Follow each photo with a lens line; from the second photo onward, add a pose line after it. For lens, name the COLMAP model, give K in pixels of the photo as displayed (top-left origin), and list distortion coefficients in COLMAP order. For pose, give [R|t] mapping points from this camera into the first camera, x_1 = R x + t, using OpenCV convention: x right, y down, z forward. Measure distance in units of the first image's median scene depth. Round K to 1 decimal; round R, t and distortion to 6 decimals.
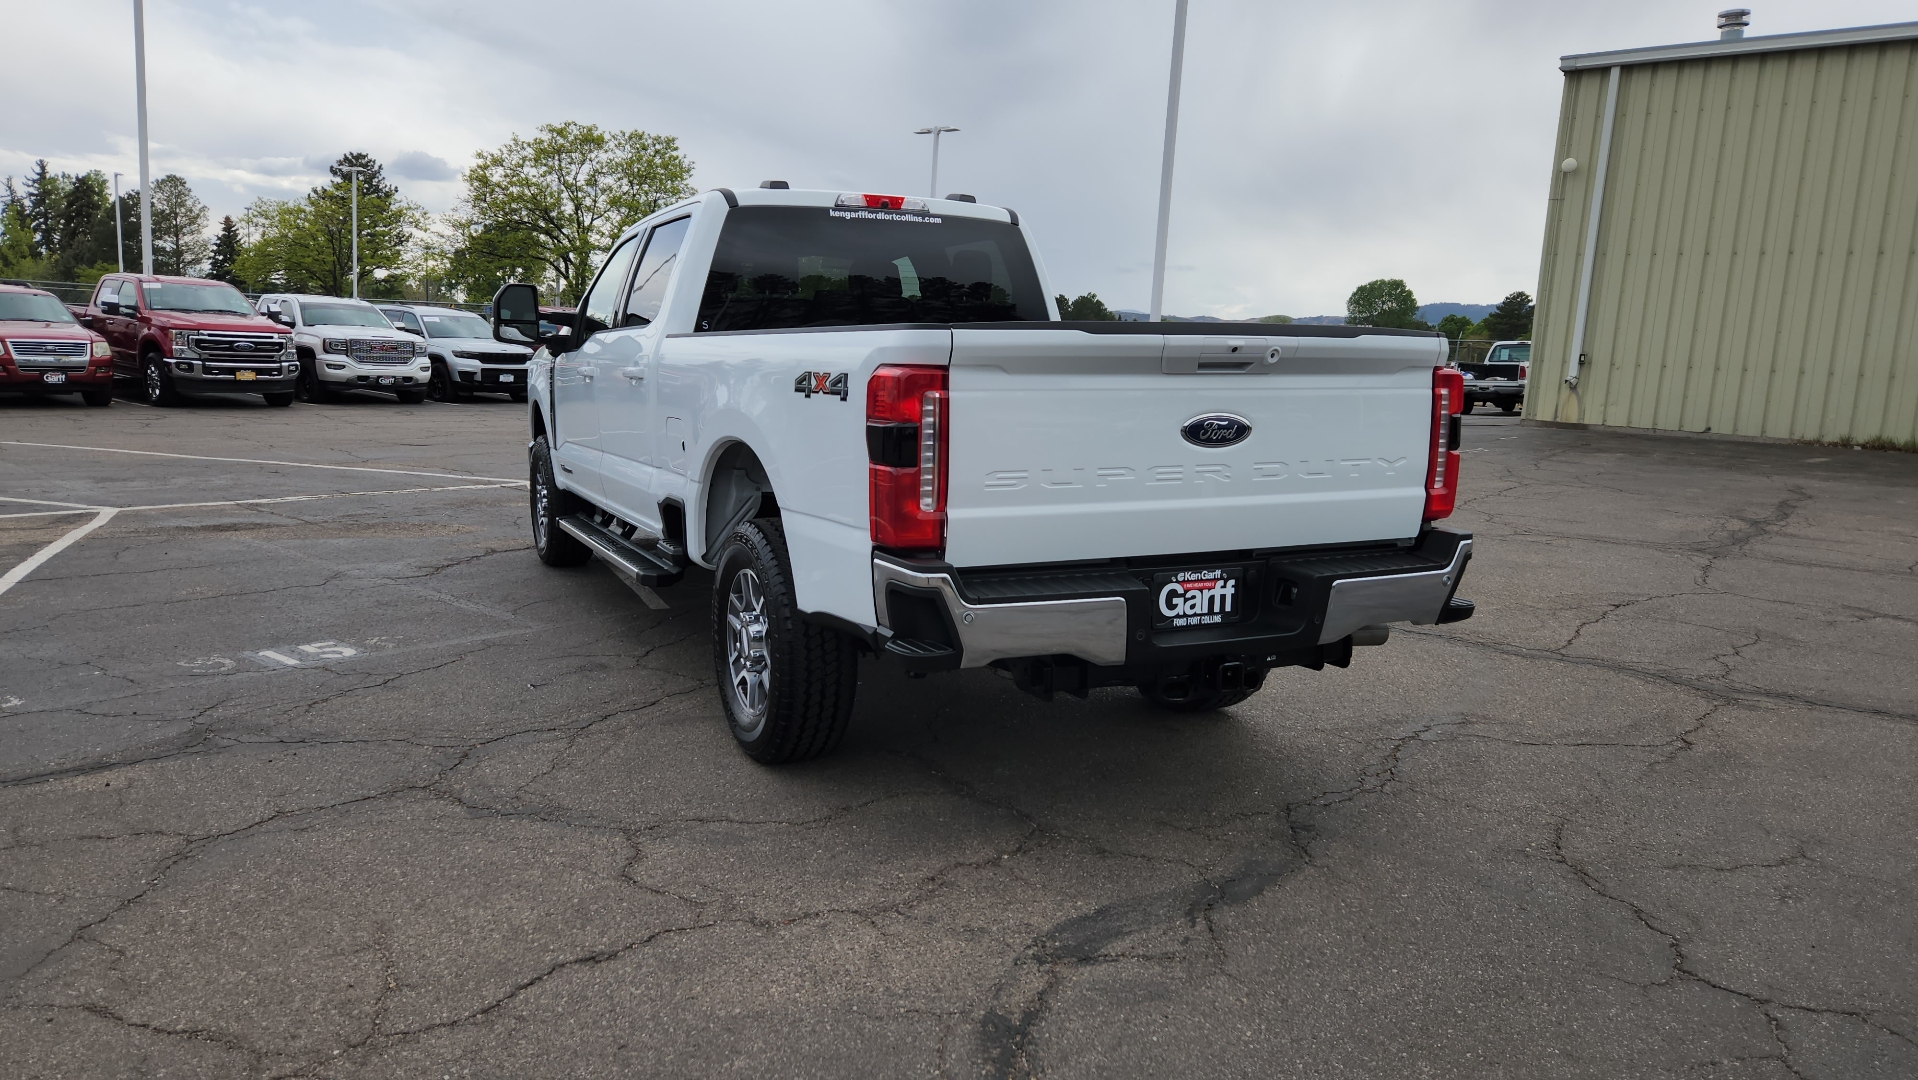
lens RADIAL K [[1275.6, 0, 922.5], [0, 1275.6, 533.9], [0, 0, 1]] dist [0.074384, -0.057912]
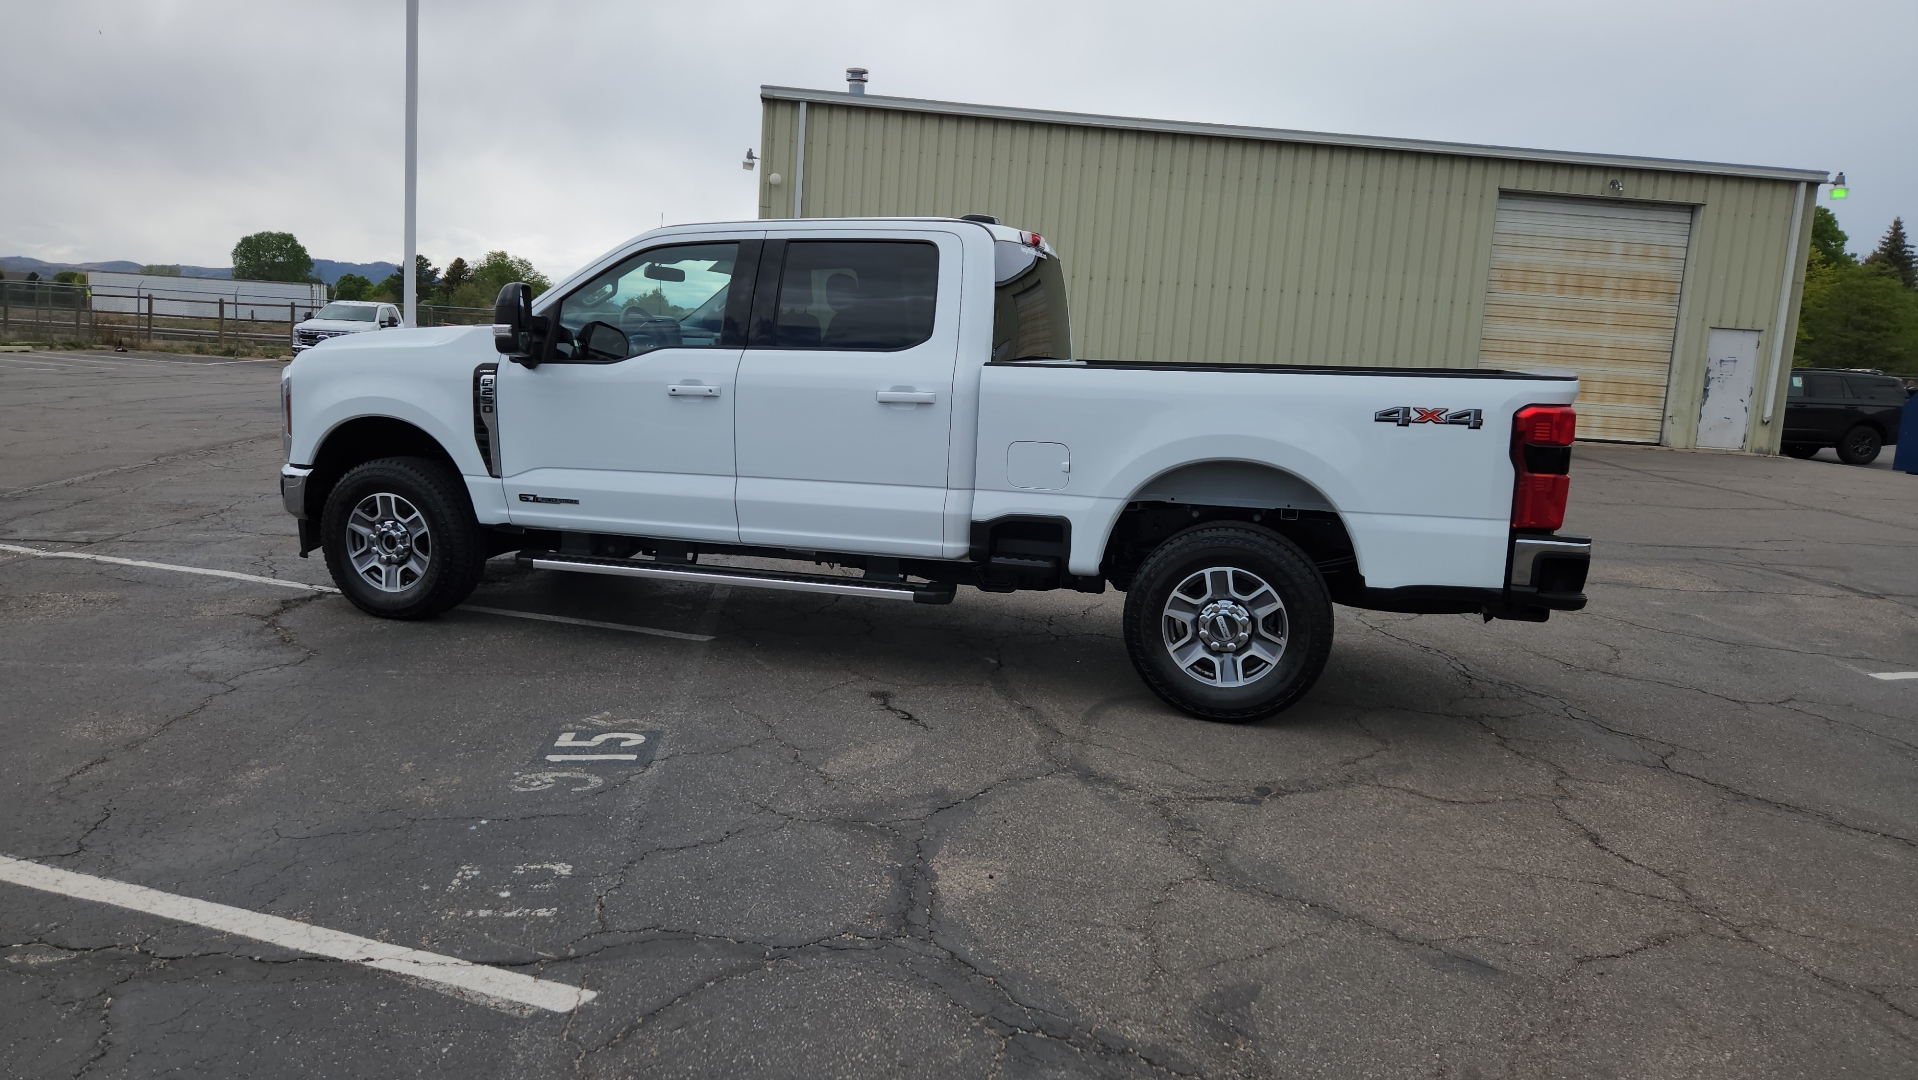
lens RADIAL K [[1275.6, 0, 922.5], [0, 1275.6, 533.9], [0, 0, 1]] dist [0.074384, -0.057912]
pose [[0.690020, -0.102174, 0.716542, -1.110846], [0.080466, 0.994678, 0.064346, -0.096539], [-0.719303, 0.013257, 0.694570, 0.344472]]
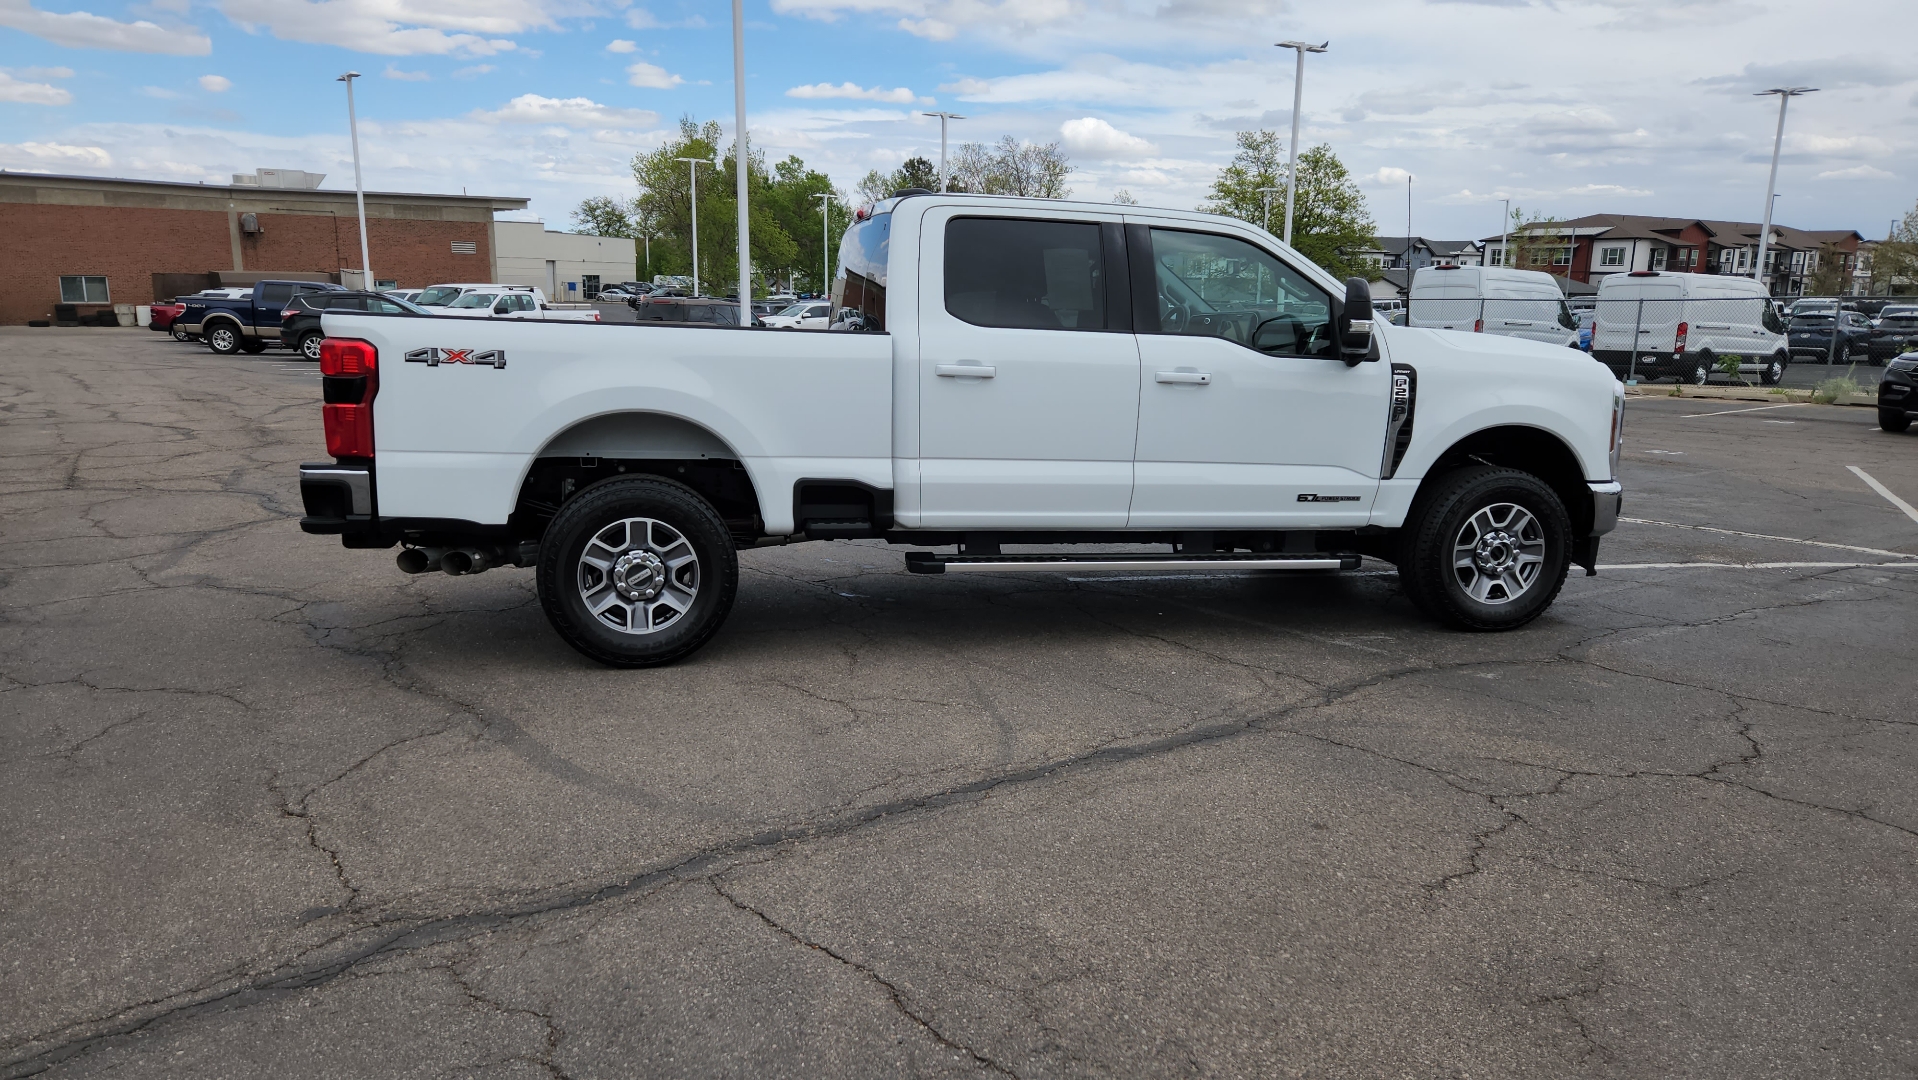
lens RADIAL K [[1279.8, 0, 922.0], [0, 1279.8, 542.6], [0, 0, 1]] dist [0.075439, -0.062723]
pose [[-0.216452, 0.133163, -0.967169, 1.326217], [-0.163303, 0.971759, 0.170342, -0.210495], [0.962539, 0.194812, -0.188593, 1.579841]]
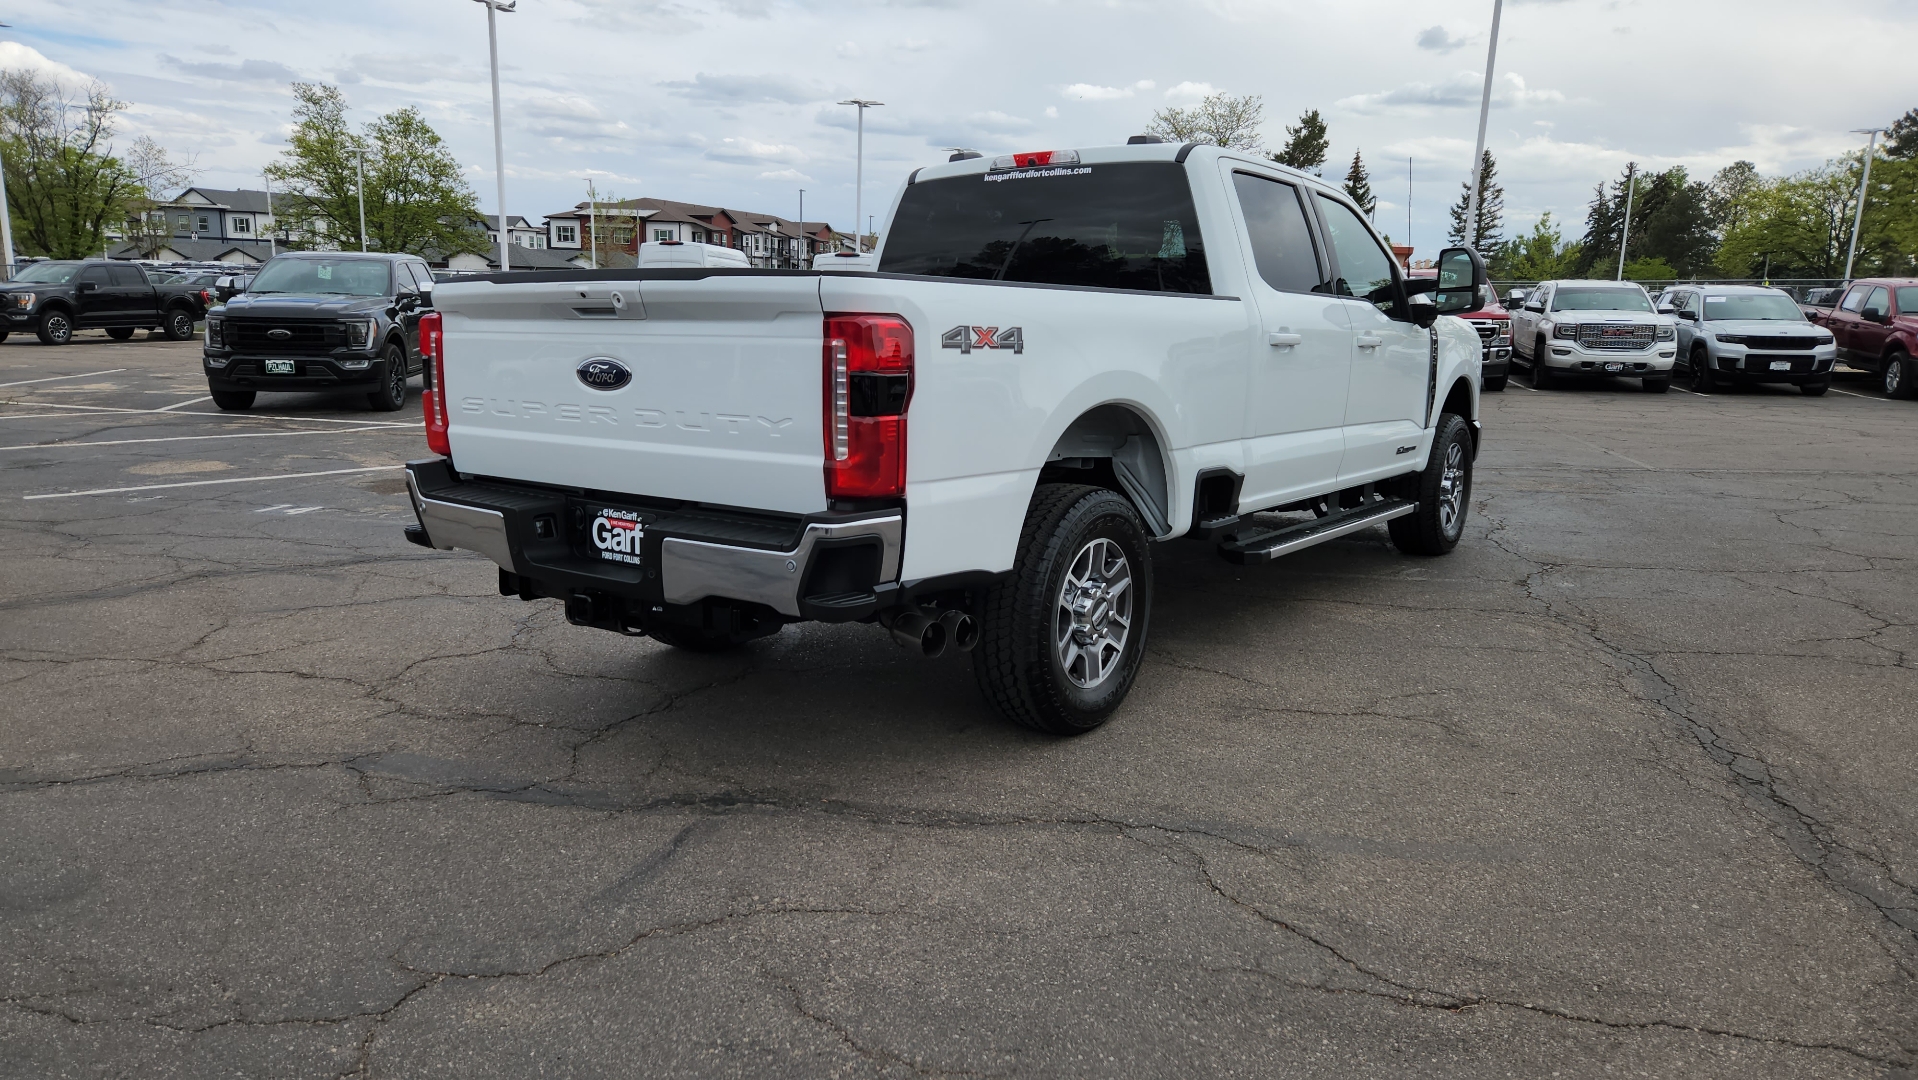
lens RADIAL K [[1280.2, 0, 919.1], [0, 1280.2, 550.8], [0, 0, 1]] dist [0.068927, -0.055075]
pose [[0.465788, 0.140594, -0.873656, 0.988147], [-0.125312, 0.987828, 0.092157, -0.051834], [0.875979, 0.066554, 0.477736, 0.564387]]
